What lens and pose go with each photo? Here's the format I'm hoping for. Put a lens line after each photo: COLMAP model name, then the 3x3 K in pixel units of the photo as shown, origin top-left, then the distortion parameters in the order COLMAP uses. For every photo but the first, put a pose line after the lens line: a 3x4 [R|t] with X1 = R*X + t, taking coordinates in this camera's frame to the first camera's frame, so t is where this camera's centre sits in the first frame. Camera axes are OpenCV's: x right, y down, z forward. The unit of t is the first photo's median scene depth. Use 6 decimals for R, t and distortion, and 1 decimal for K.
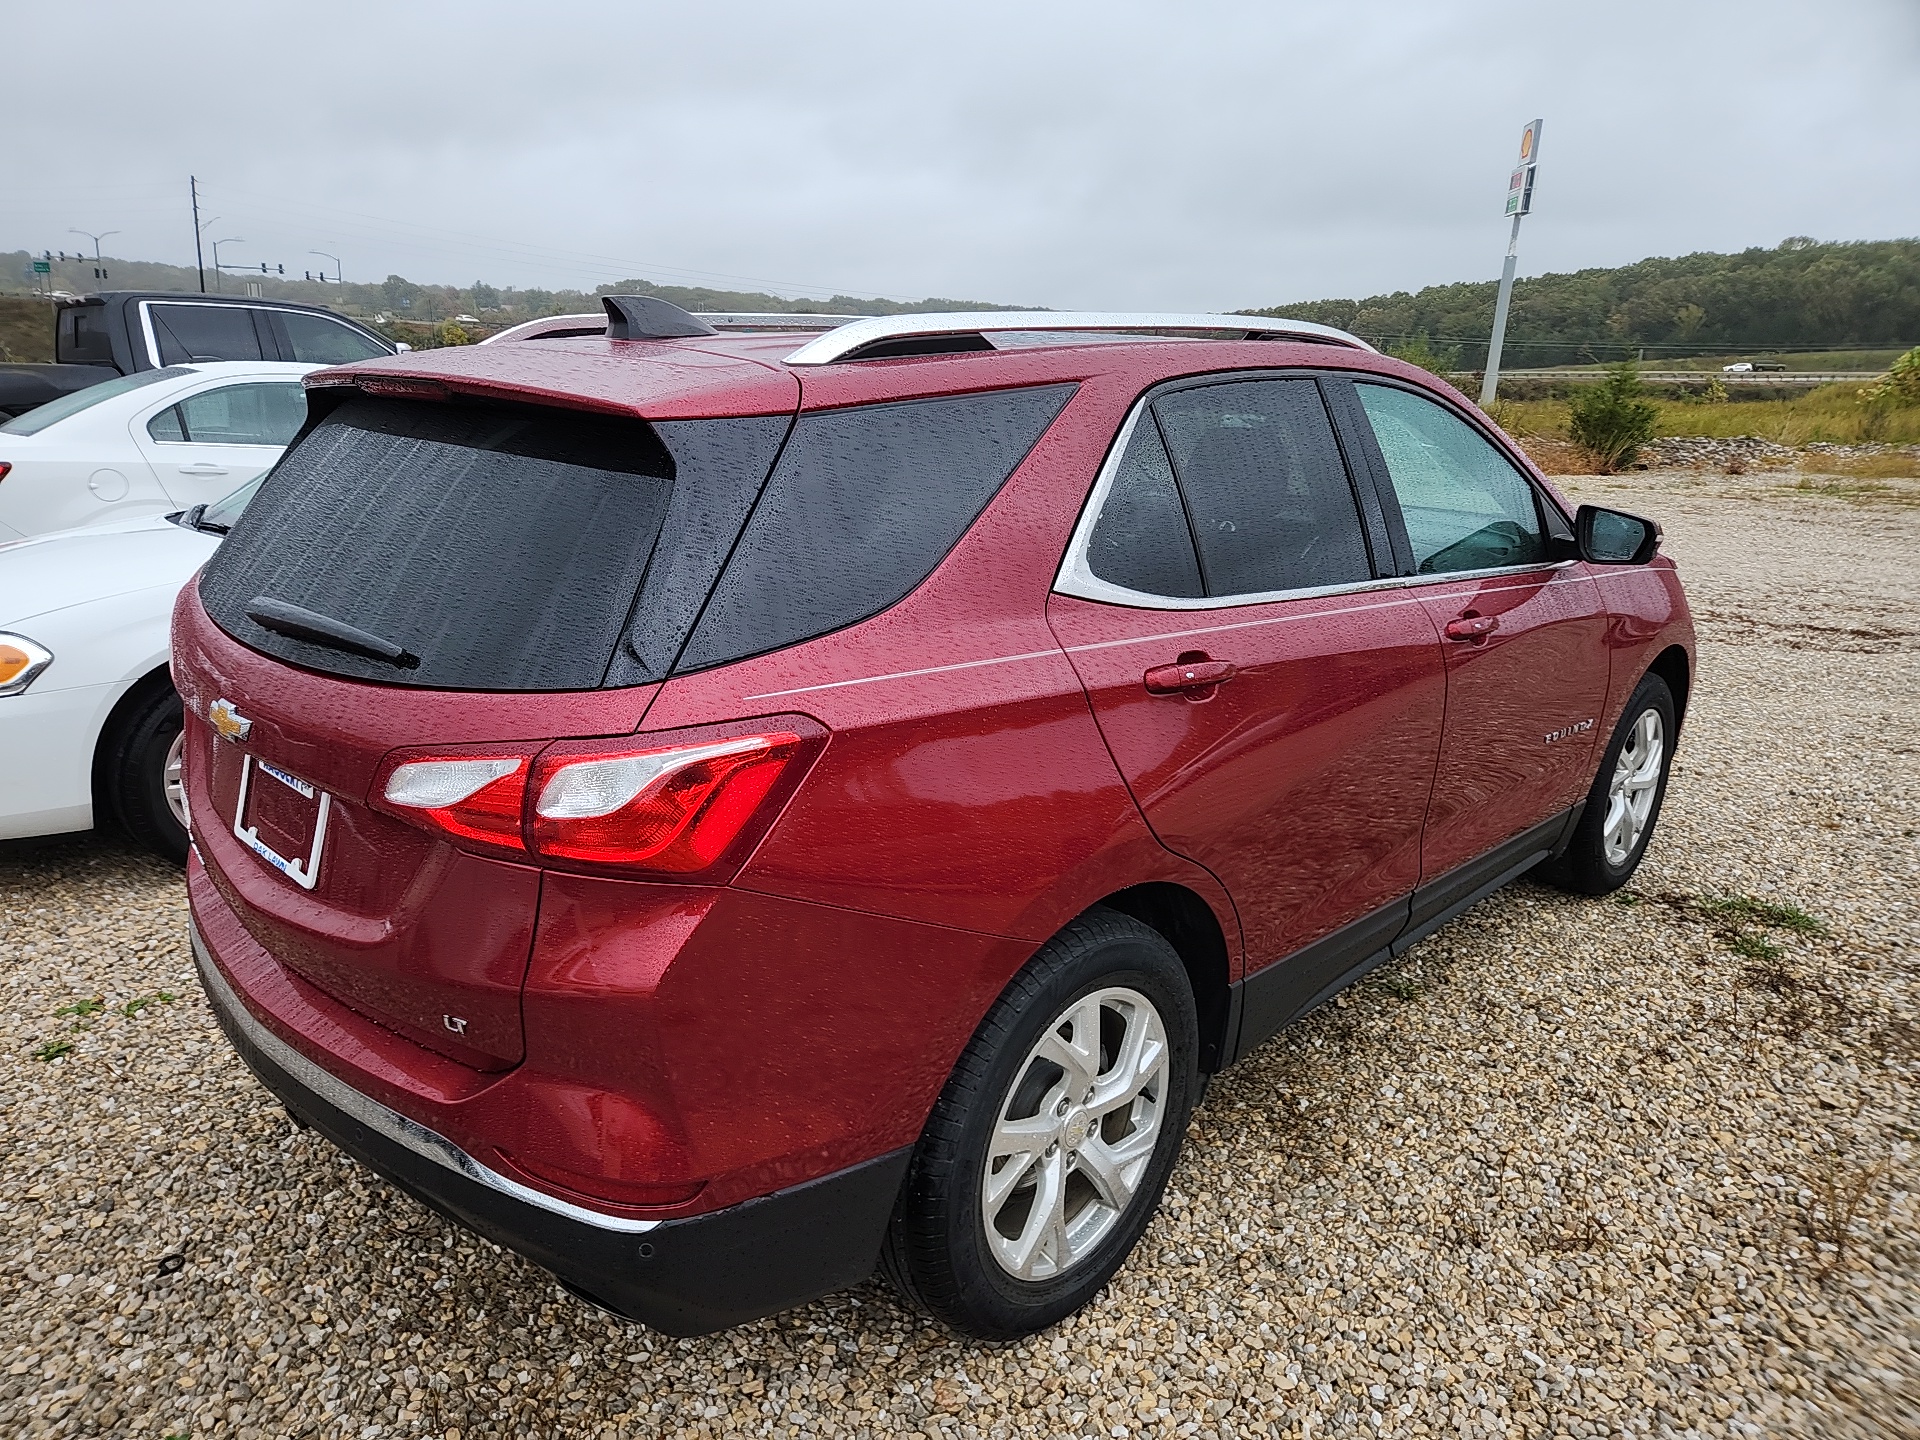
lens RADIAL K [[1294.2, 0, 957.8], [0, 1294.2, 720.6], [0, 0, 1]] dist [0.062145, -0.037638]
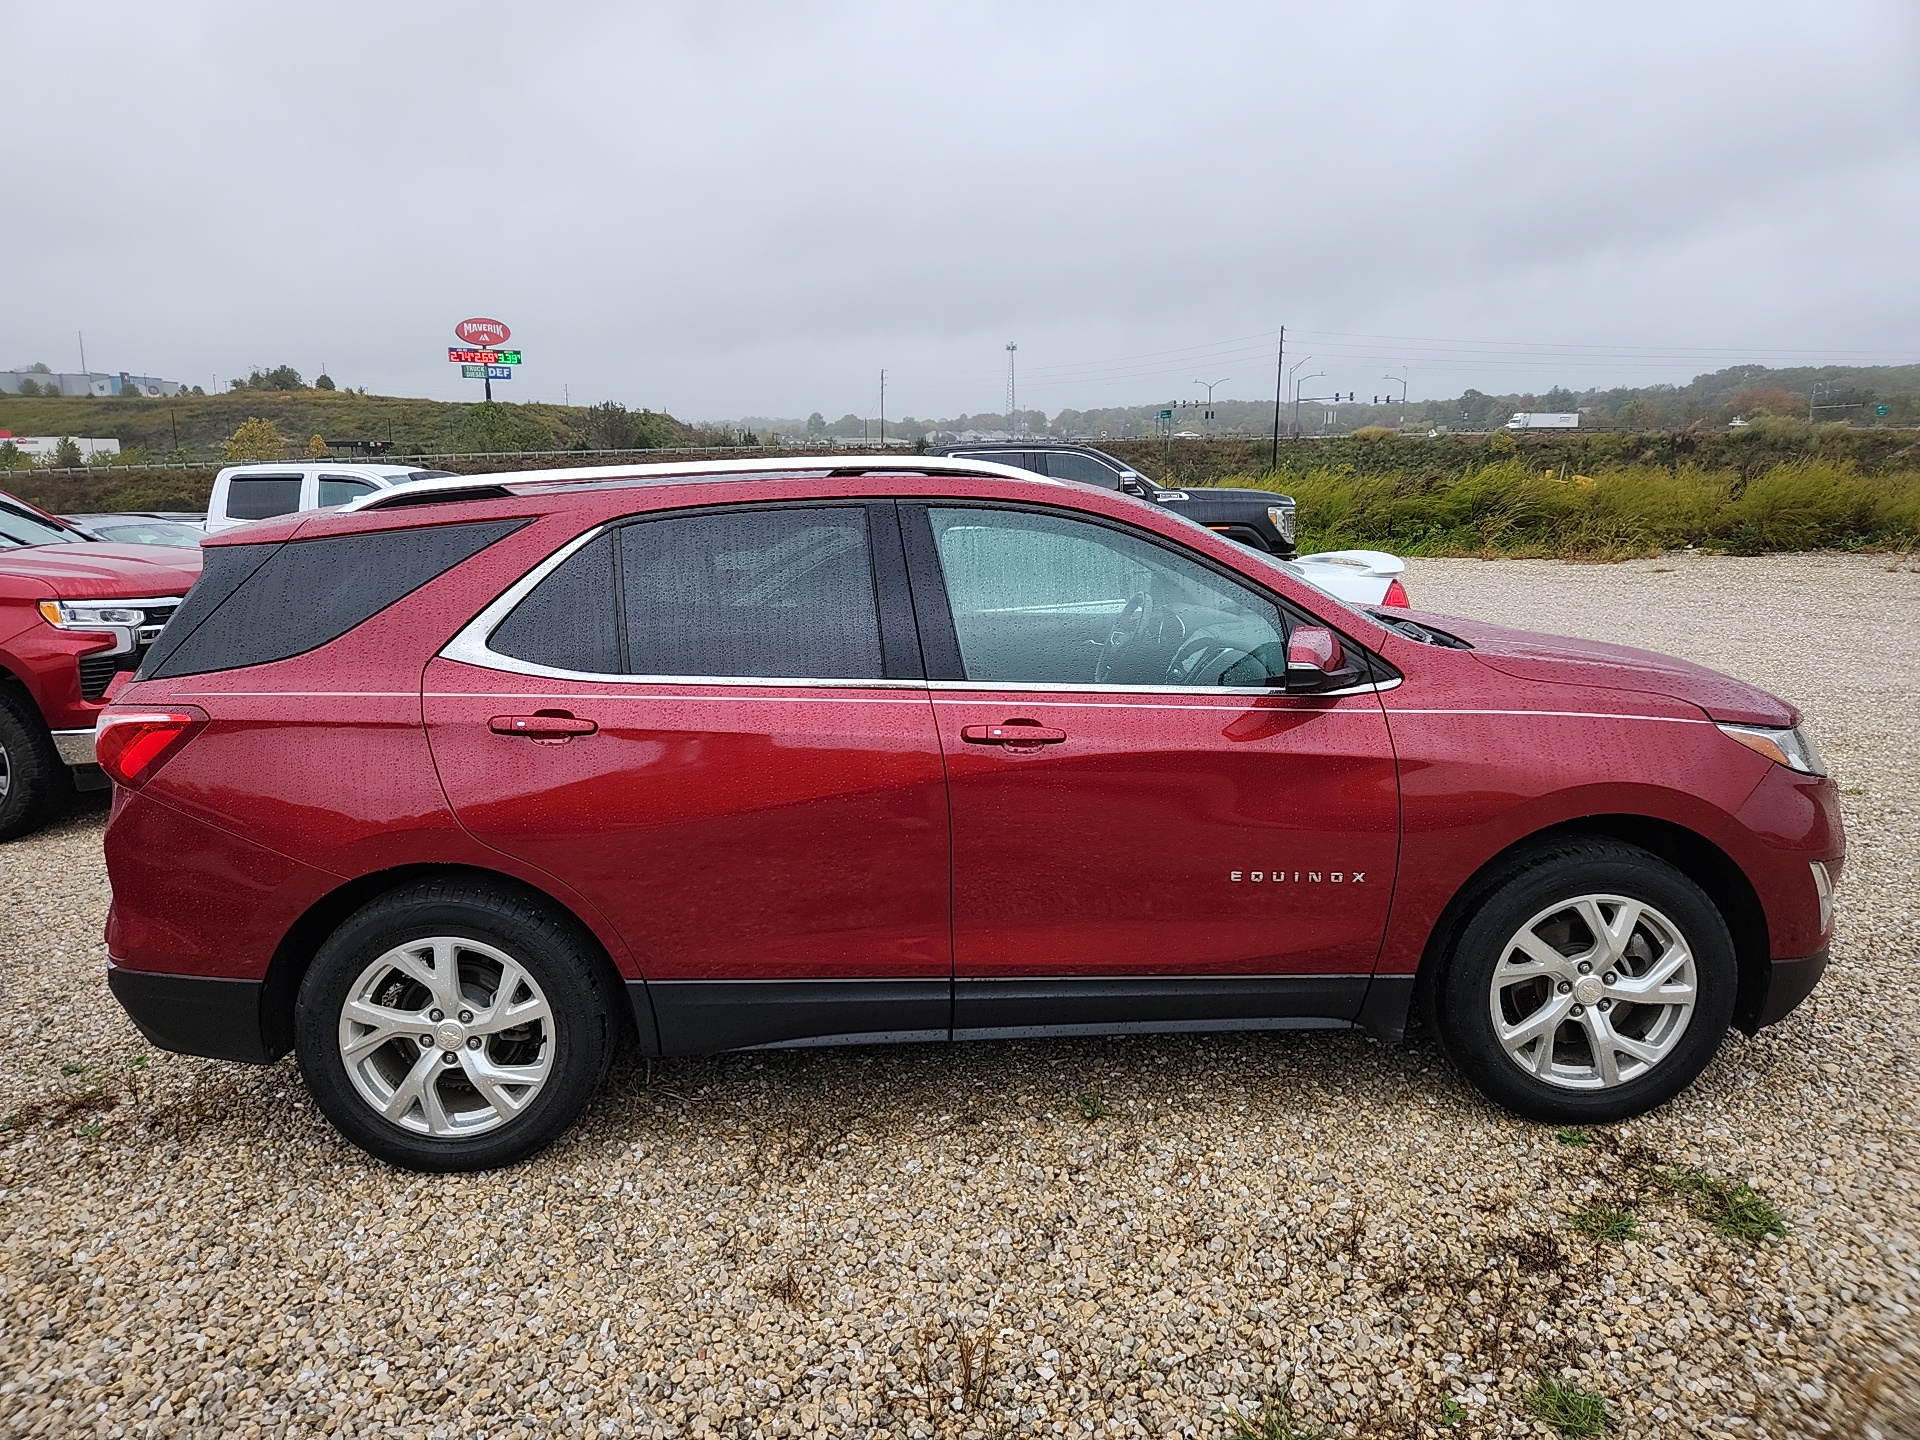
lens RADIAL K [[1294.2, 0, 963.8], [0, 1294.2, 720.5], [0, 0, 1]] dist [0.062145, -0.037638]
pose [[0.726558, 0.089047, -0.681310, 1.486749], [-0.141645, 0.989680, -0.021702, -0.076448], [0.672346, 0.112272, 0.731673, 0.298897]]
